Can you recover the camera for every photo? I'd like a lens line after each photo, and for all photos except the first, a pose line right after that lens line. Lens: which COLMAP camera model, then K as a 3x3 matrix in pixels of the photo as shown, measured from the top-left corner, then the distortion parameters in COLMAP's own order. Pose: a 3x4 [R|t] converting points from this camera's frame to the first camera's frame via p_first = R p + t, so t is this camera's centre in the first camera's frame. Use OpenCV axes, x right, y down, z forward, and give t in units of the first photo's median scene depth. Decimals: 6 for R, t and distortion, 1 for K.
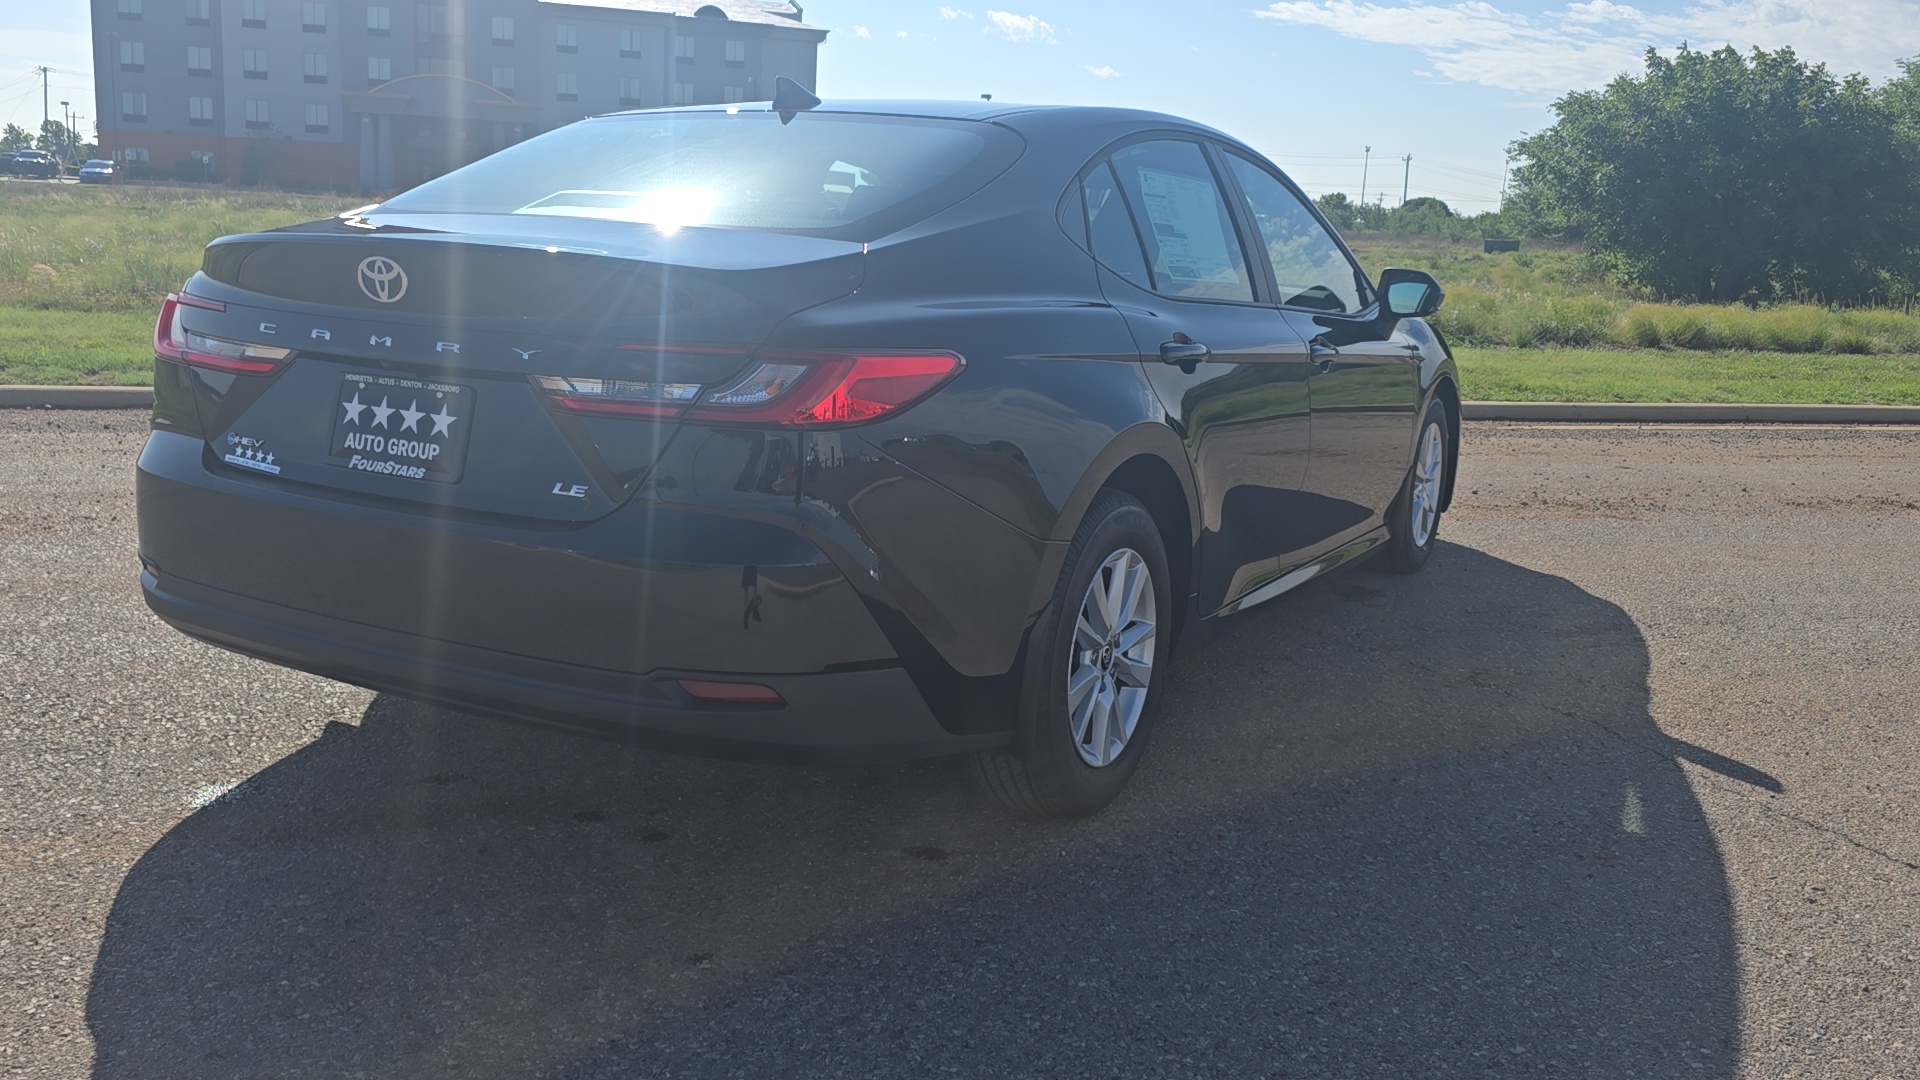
lens RADIAL K [[1605.7, 0, 945.0], [0, 1605.7, 542.3], [0, 0, 1]] dist [-0.007407, 0.002620]
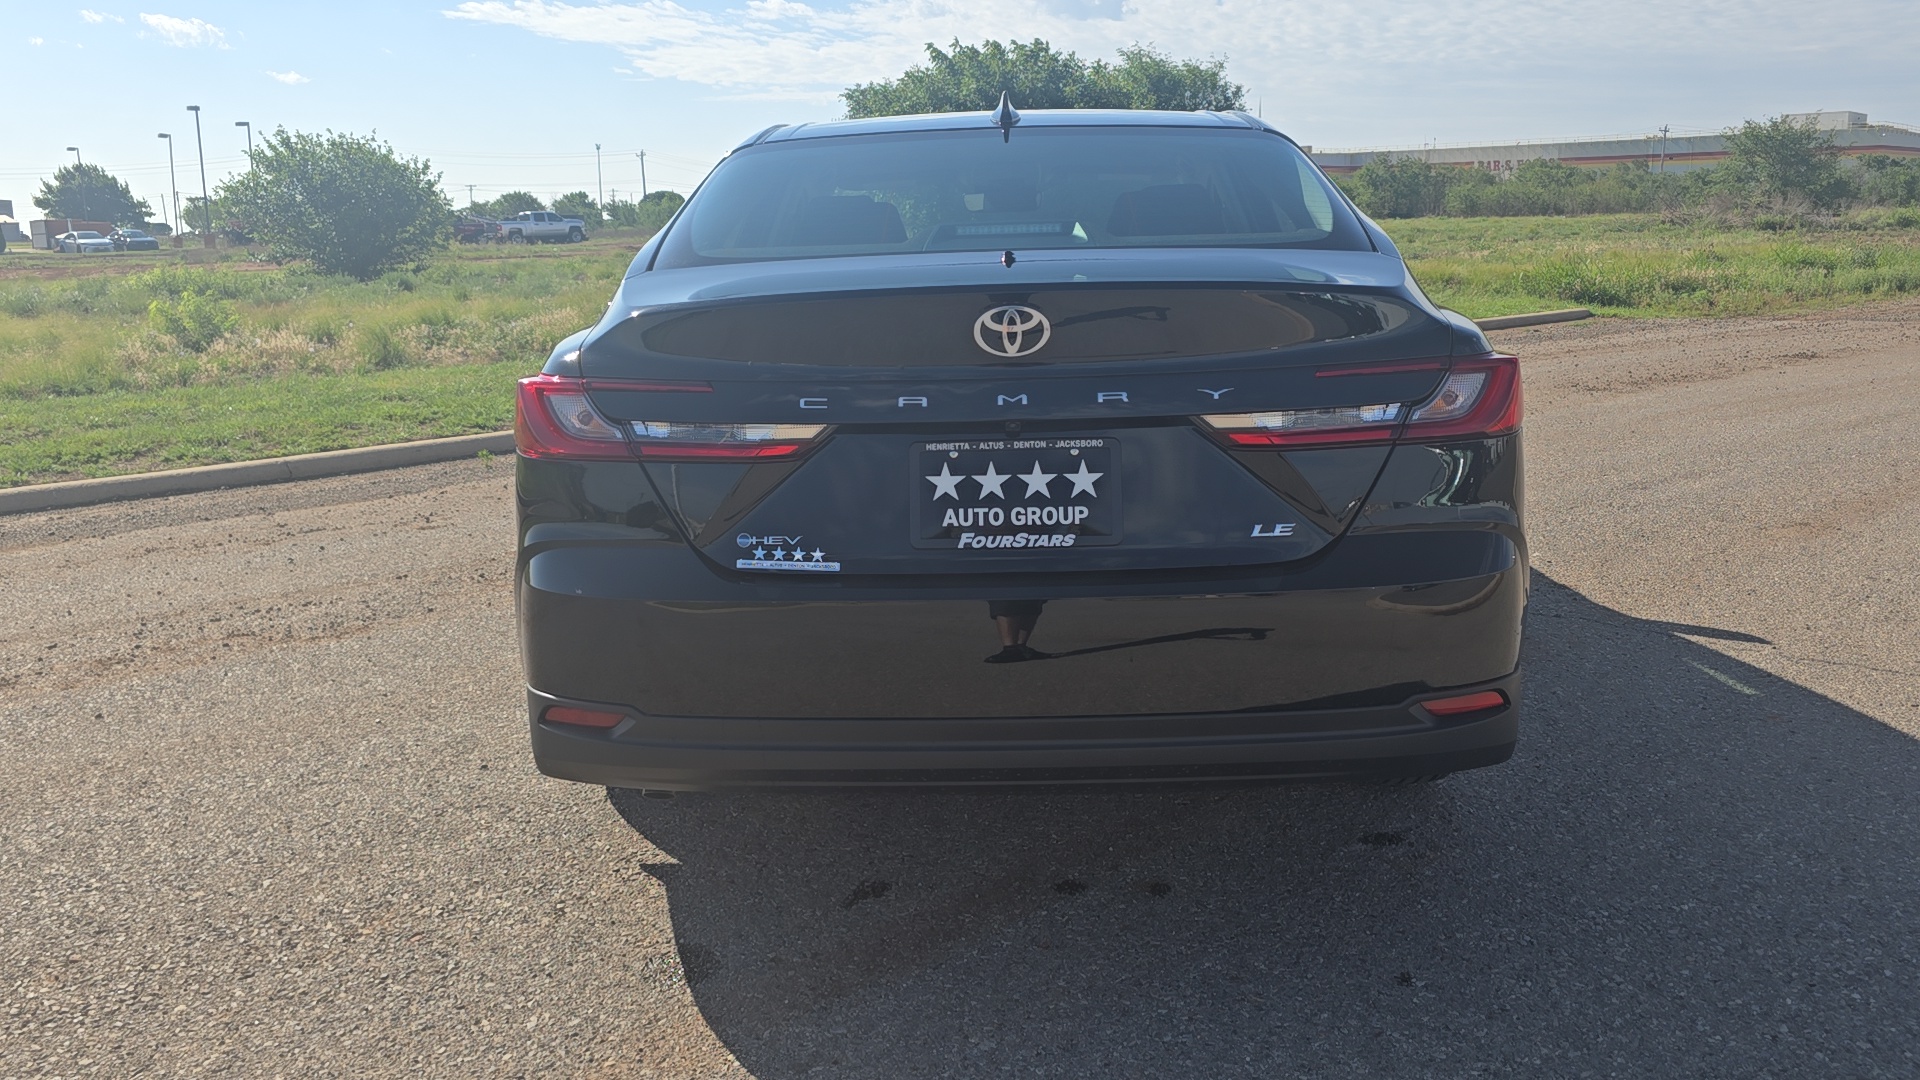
lens RADIAL K [[1605.7, 0, 954.5], [0, 1605.7, 537.3], [0, 0, 1]] dist [-0.007407, 0.002620]
pose [[0.886809, -0.150763, 0.436853, -0.716424], [0.151786, 0.987869, 0.032802, -0.077392], [-0.436499, 0.037219, 0.898935, 0.198782]]
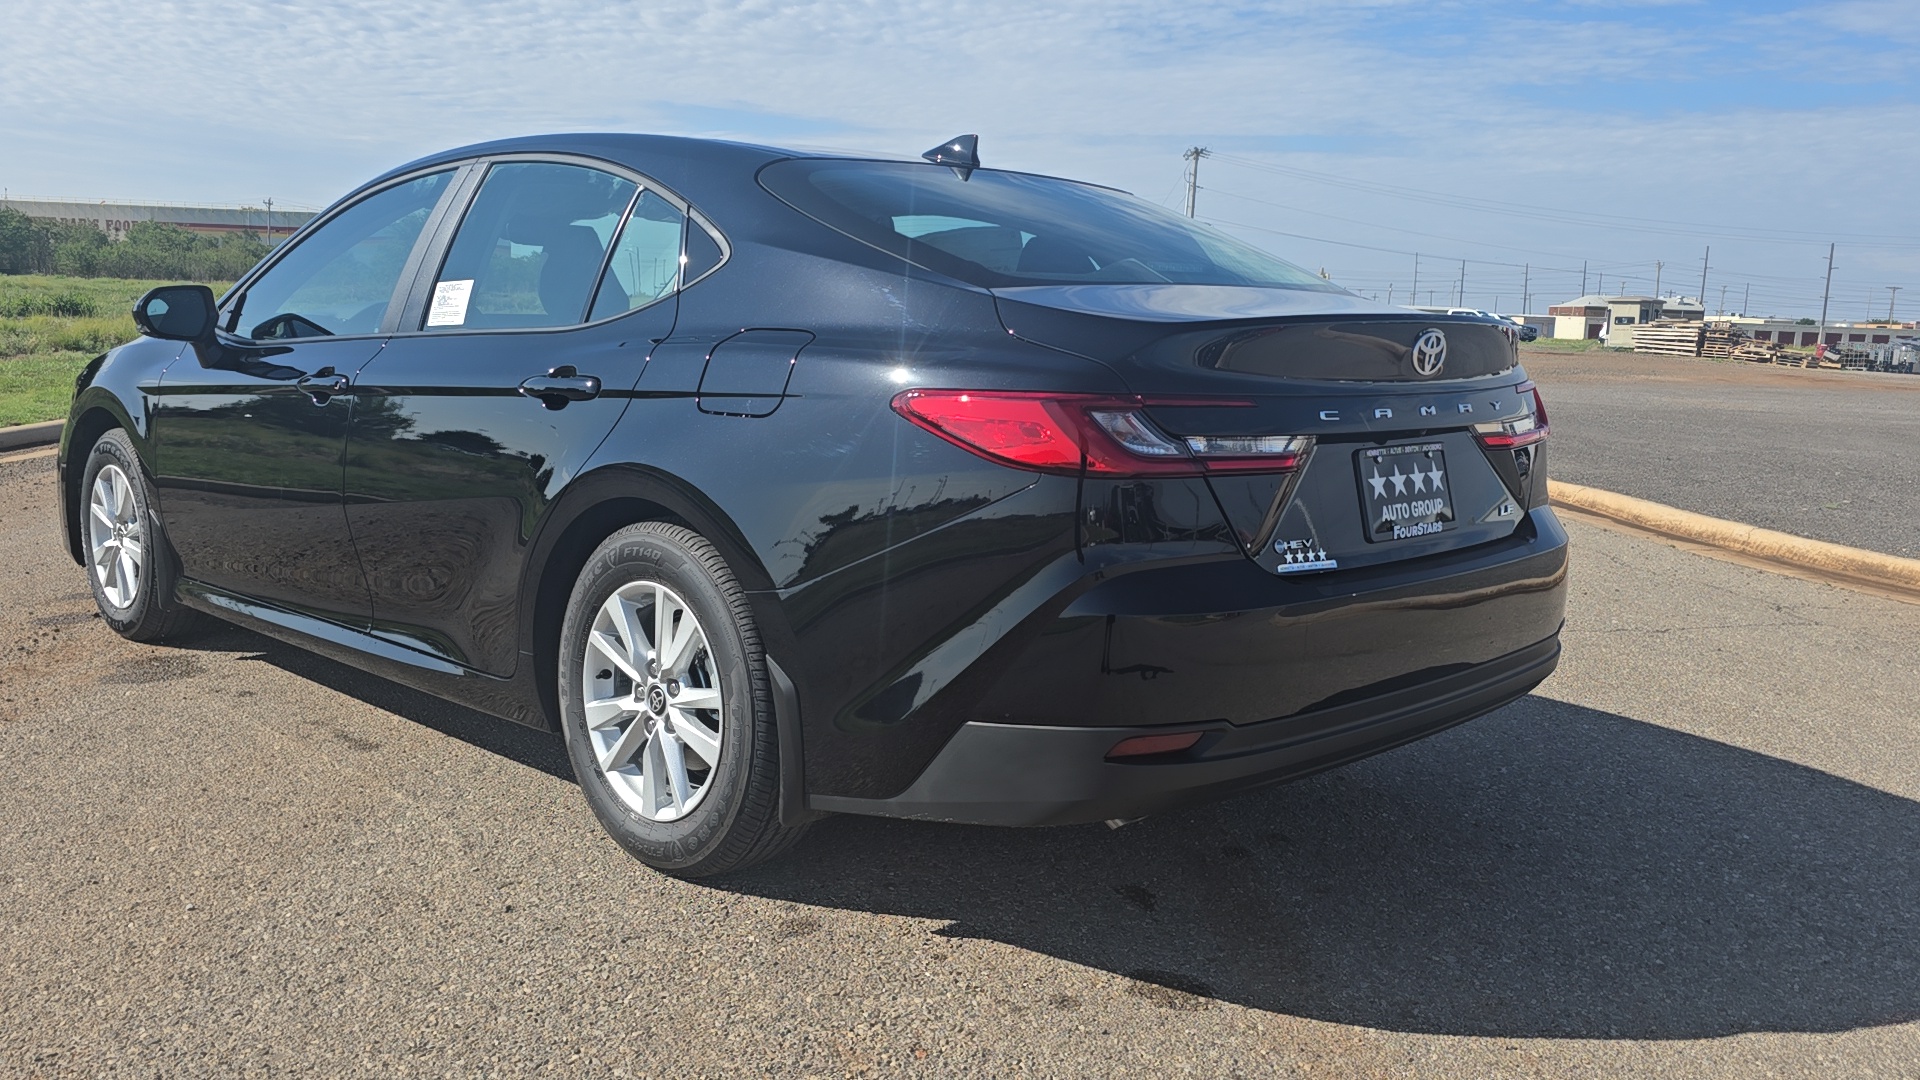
lens RADIAL K [[1605.7, 0, 973.8], [0, 1605.7, 532.6], [0, 0, 1]] dist [-0.007407, 0.002620]
pose [[0.269227, -0.172449, 0.947512, -1.335438], [0.172451, 0.976569, 0.128737, -0.216279], [-0.947511, 0.128740, 0.292658, 0.903344]]
